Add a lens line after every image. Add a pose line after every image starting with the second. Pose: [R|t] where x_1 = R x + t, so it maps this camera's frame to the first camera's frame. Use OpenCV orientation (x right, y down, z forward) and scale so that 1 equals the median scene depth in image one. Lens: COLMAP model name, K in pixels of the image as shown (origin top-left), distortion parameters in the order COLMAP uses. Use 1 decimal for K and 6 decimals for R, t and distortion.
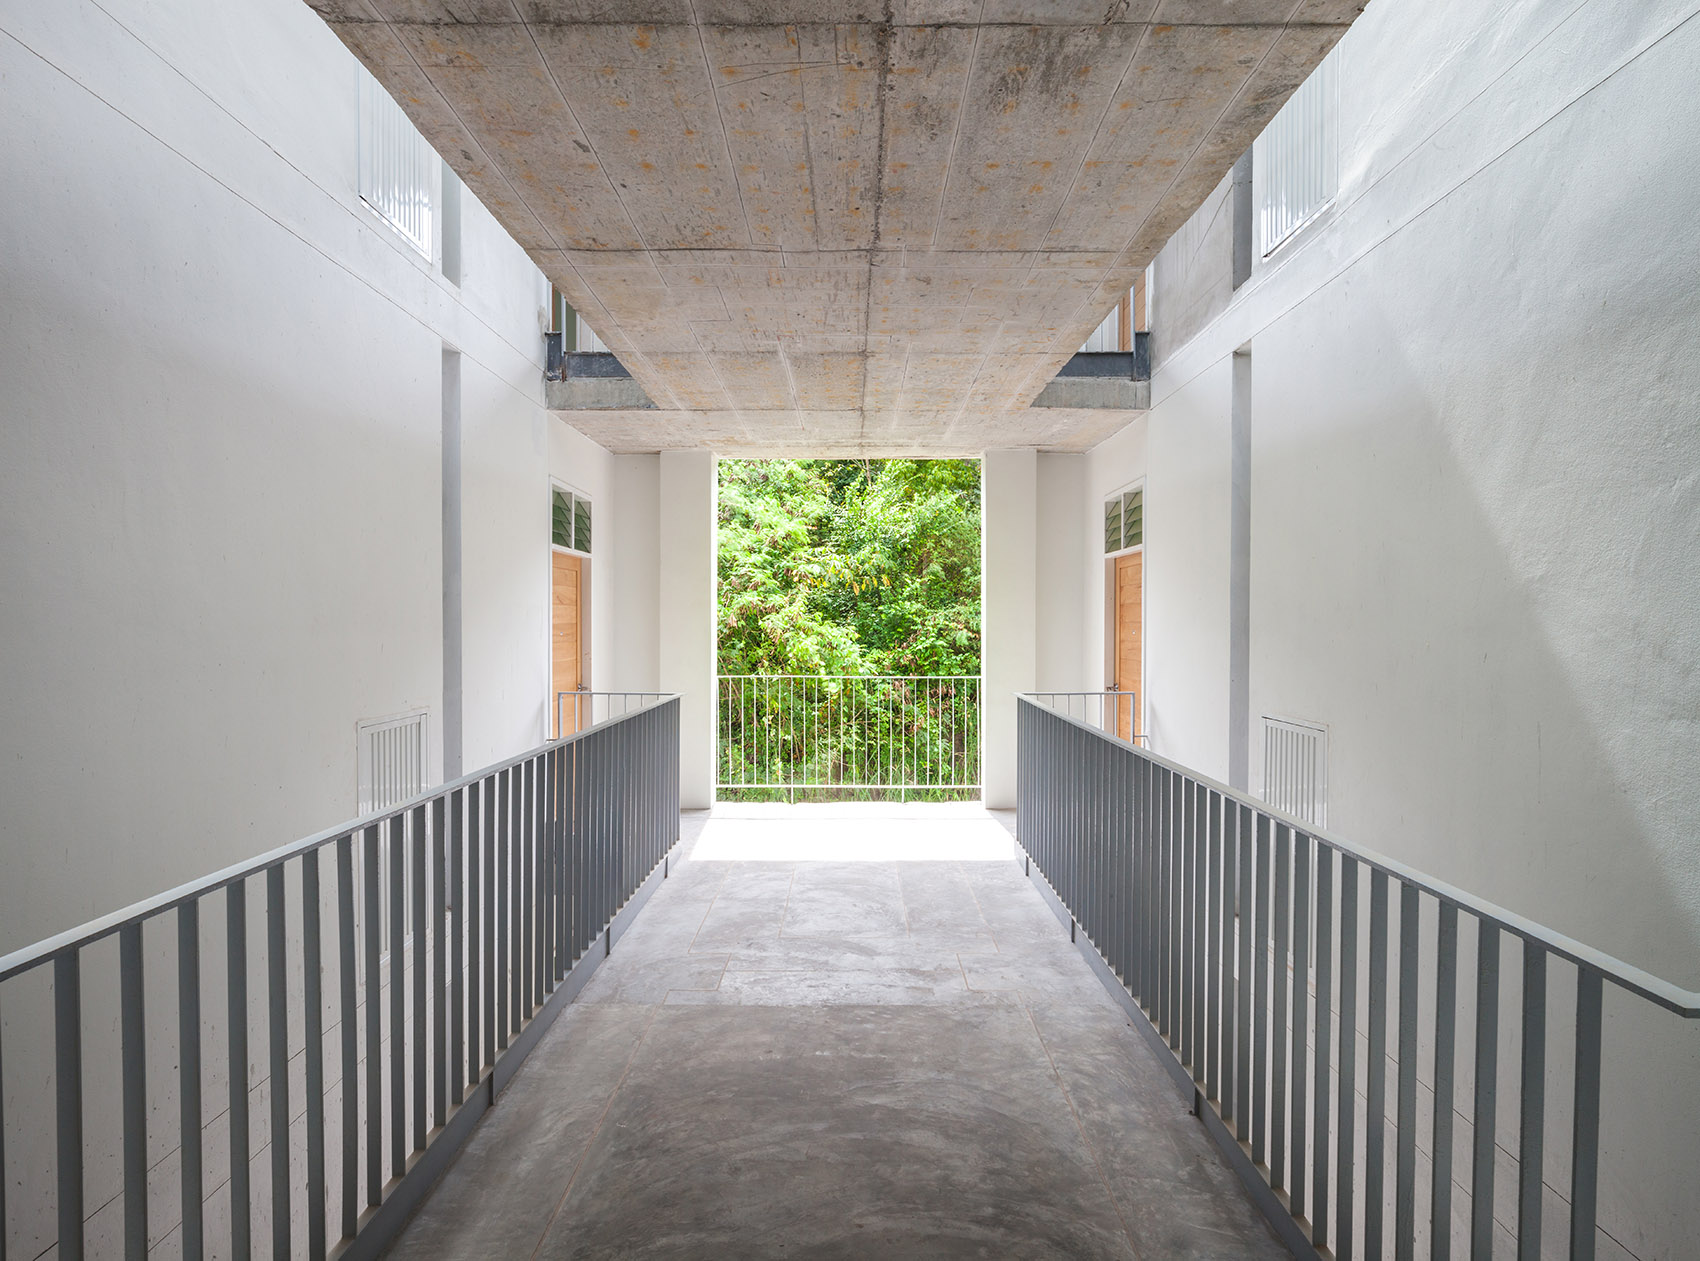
lens RADIAL K [[885.6, 0, 850.0], [0, 885.6, 630.5], [0, 0, 1]] dist [-0.002611, -0.000481]
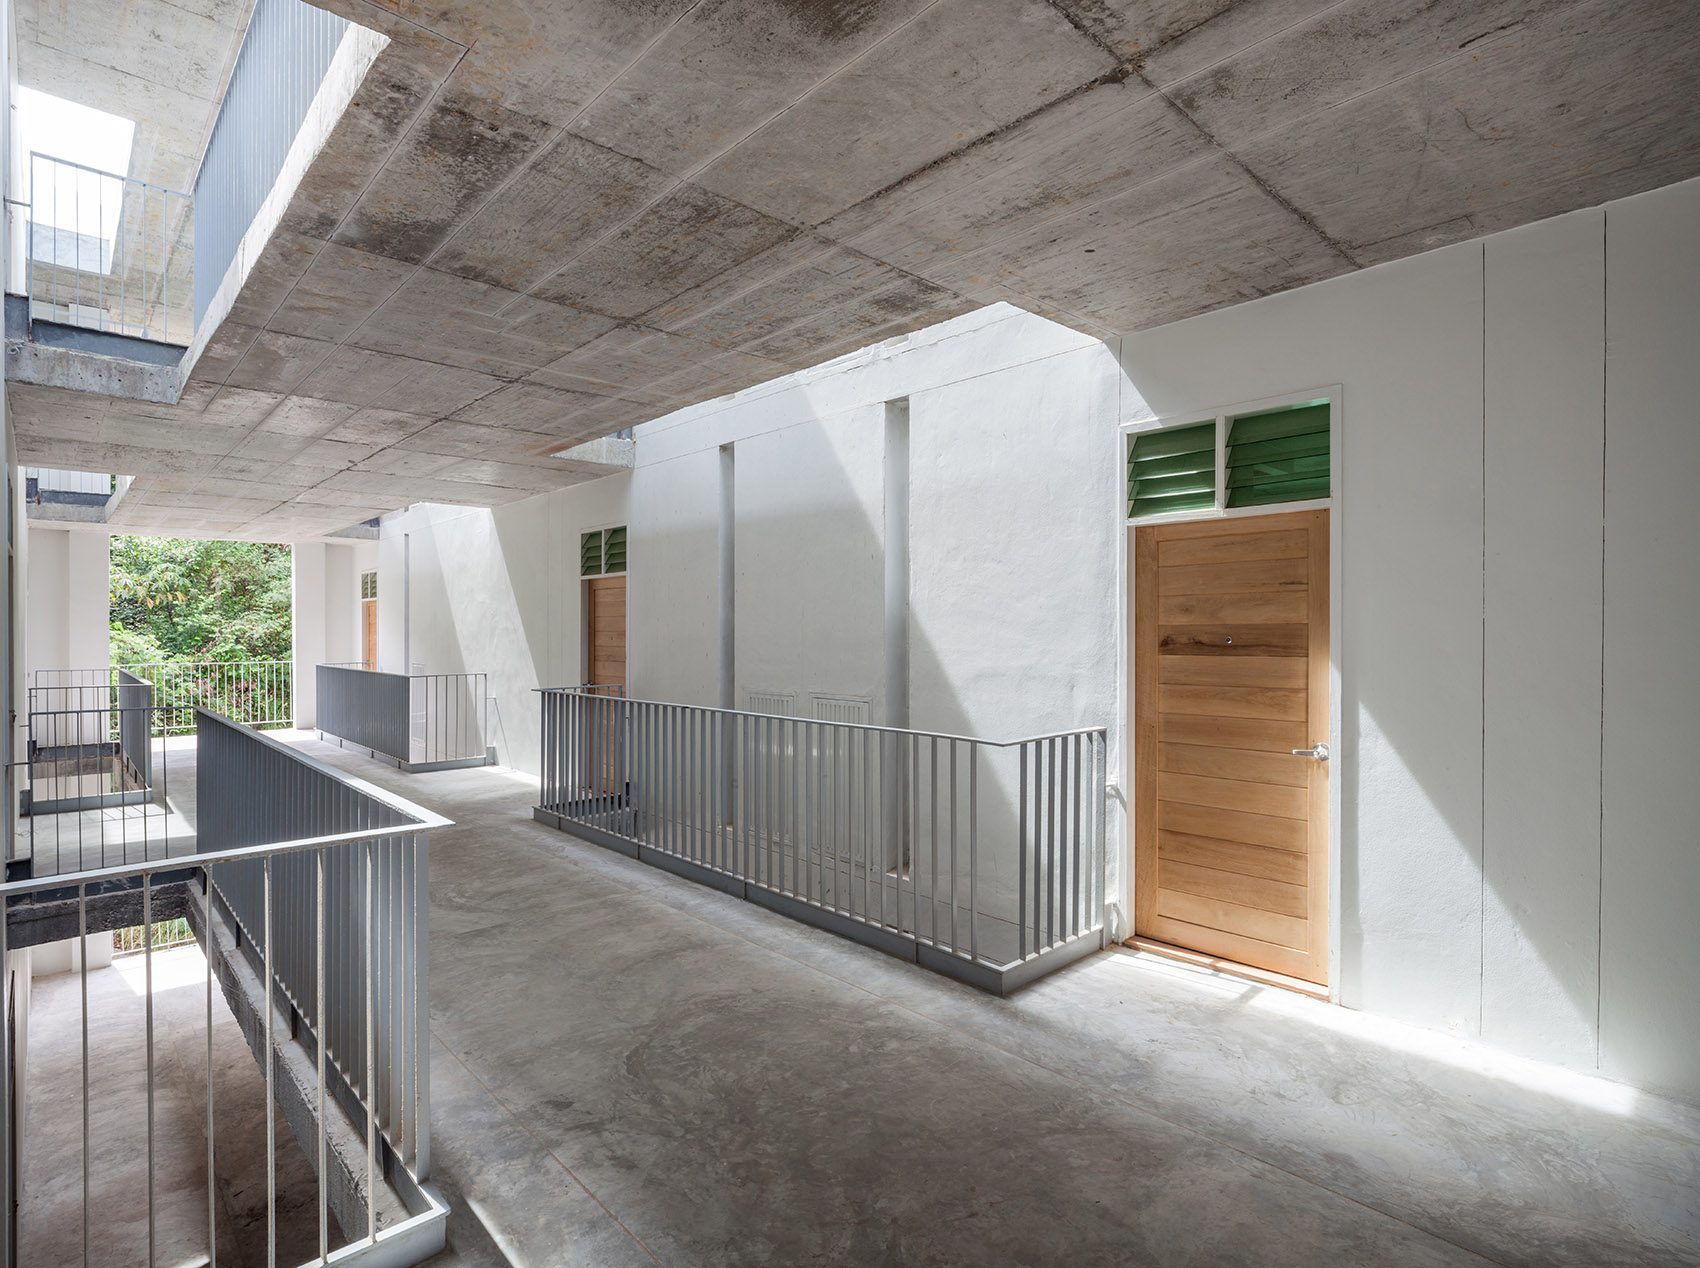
lens RADIAL K [[885.6, 0, 850.0], [0, 885.6, 634.0], [0, 0, 1]] dist [-0.002611, -0.000481]
pose [[0.734653, -0.007539, 0.678401, -0.124167], [0.010526, 0.999945, -0.000286, 0.004514], [-0.678361, 0.007351, 0.734692, -0.575855]]
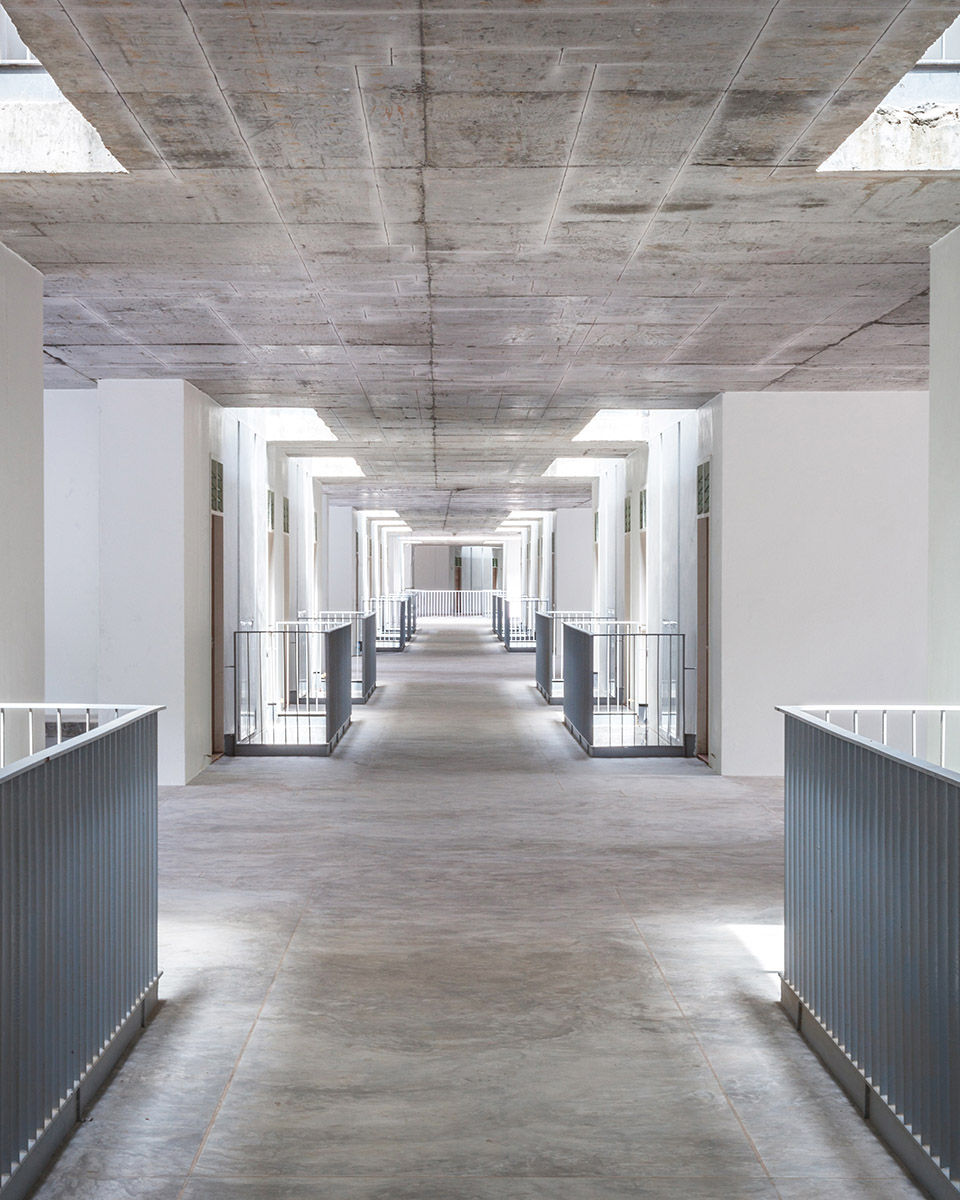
lens RADIAL K [[2302.4, 0, 480.0], [0, 2302.4, 600.0], [0, 0, 1]] dist [0.033112, 0.075549]
pose [[-0.999796, -0.007828, -0.018644, 0.427377], [-0.008136, 0.999831, 0.016473, -0.012566], [0.018512, 0.016621, -0.999690, 2.356744]]
